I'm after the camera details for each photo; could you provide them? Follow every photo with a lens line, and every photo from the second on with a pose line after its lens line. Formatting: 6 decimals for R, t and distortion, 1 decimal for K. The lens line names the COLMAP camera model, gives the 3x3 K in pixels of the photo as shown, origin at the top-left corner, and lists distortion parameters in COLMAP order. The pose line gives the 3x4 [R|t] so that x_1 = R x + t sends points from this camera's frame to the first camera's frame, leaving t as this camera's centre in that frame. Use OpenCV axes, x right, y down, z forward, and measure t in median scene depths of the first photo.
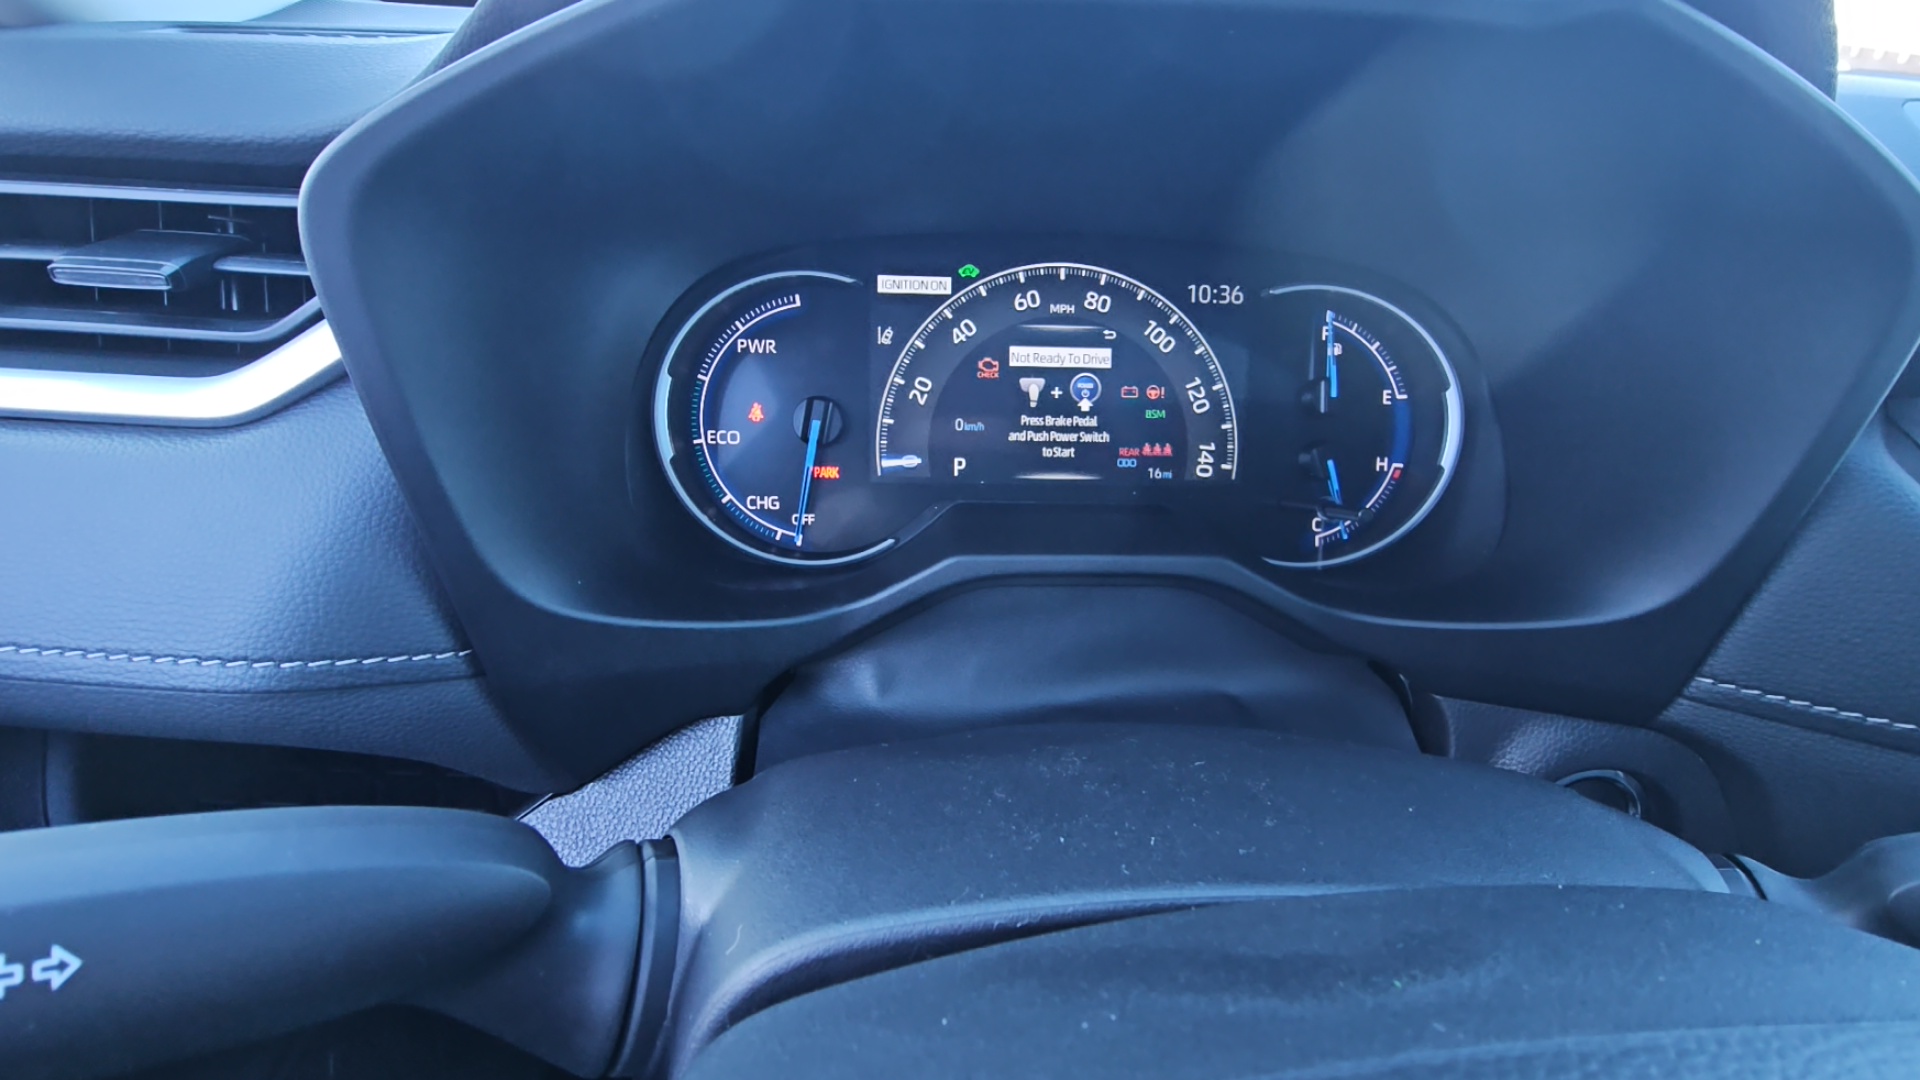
lens RADIAL K [[856.6, 0, 989.0], [0, 856.6, 547.6], [0, 0, 1]] dist [0.009513, -0.007645]
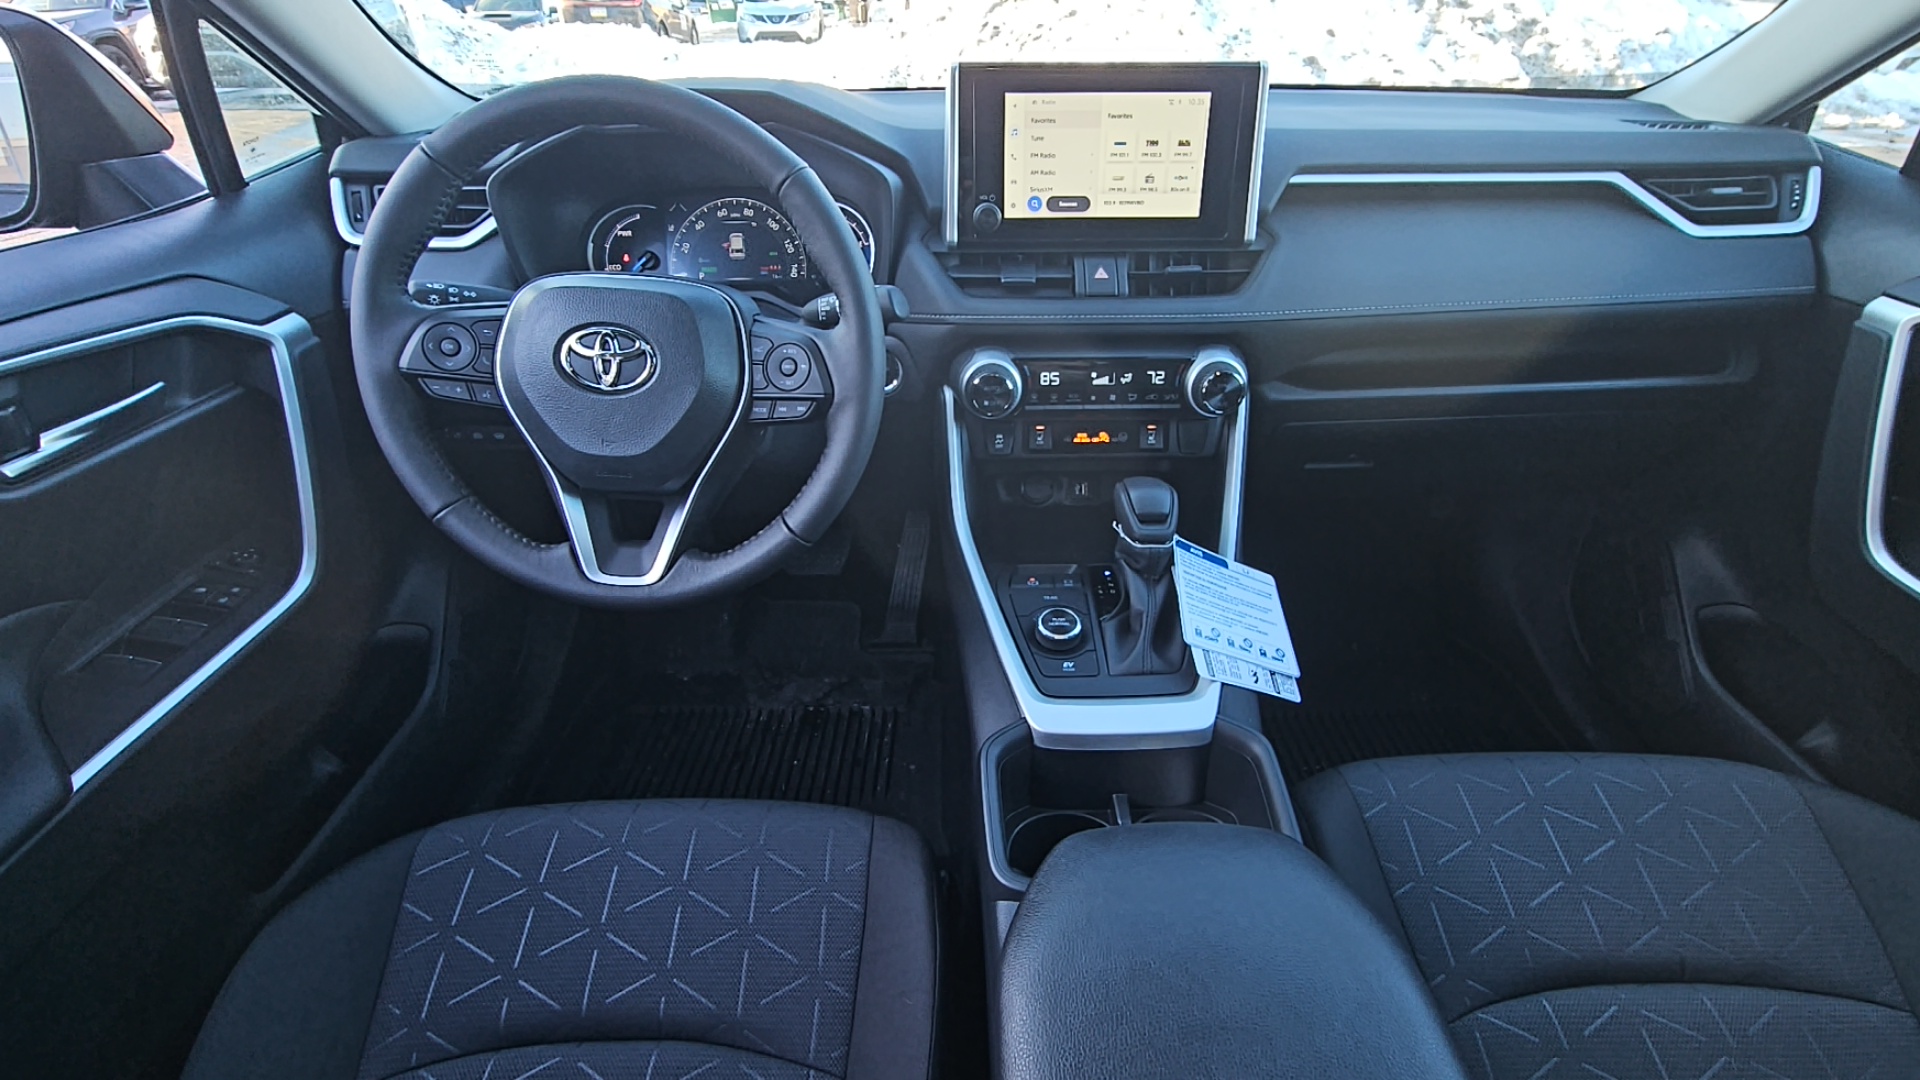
lens RADIAL K [[856.6, 0, 988.4], [0, 856.6, 543.6], [0, 0, 1]] dist [0.009513, -0.007645]
pose [[0.998071, -0.023107, -0.057629, 1.017644], [0.025099, 0.999104, 0.034087, 0.688369], [0.056790, -0.035468, 0.997756, -1.705324]]
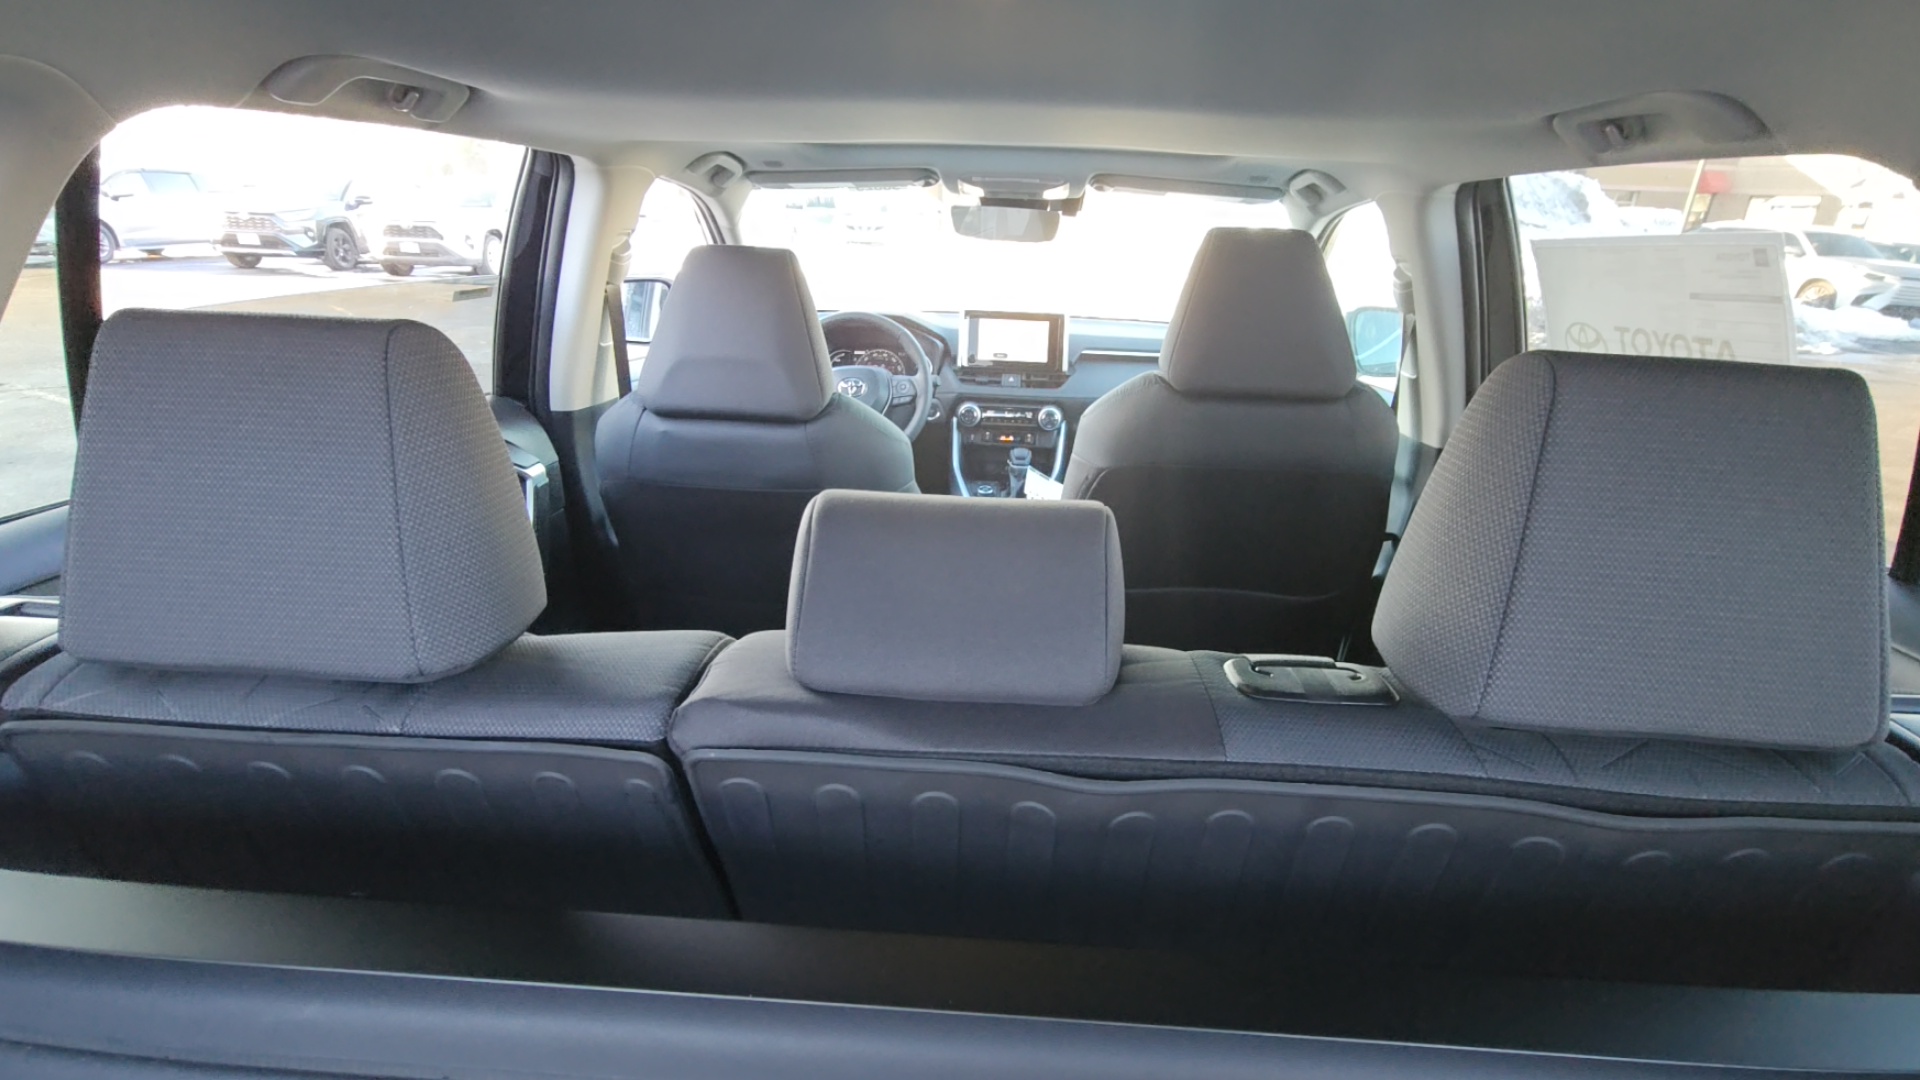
lens RADIAL K [[856.6, 0, 975.3], [0, 856.6, 541.5], [0, 0, 1]] dist [0.009513, -0.007645]
pose [[0.992771, 0.025574, -0.117264, 1.742993], [-0.044387, 0.985996, -0.160753, 2.353736], [0.111511, 0.164796, 0.980004, -5.643030]]
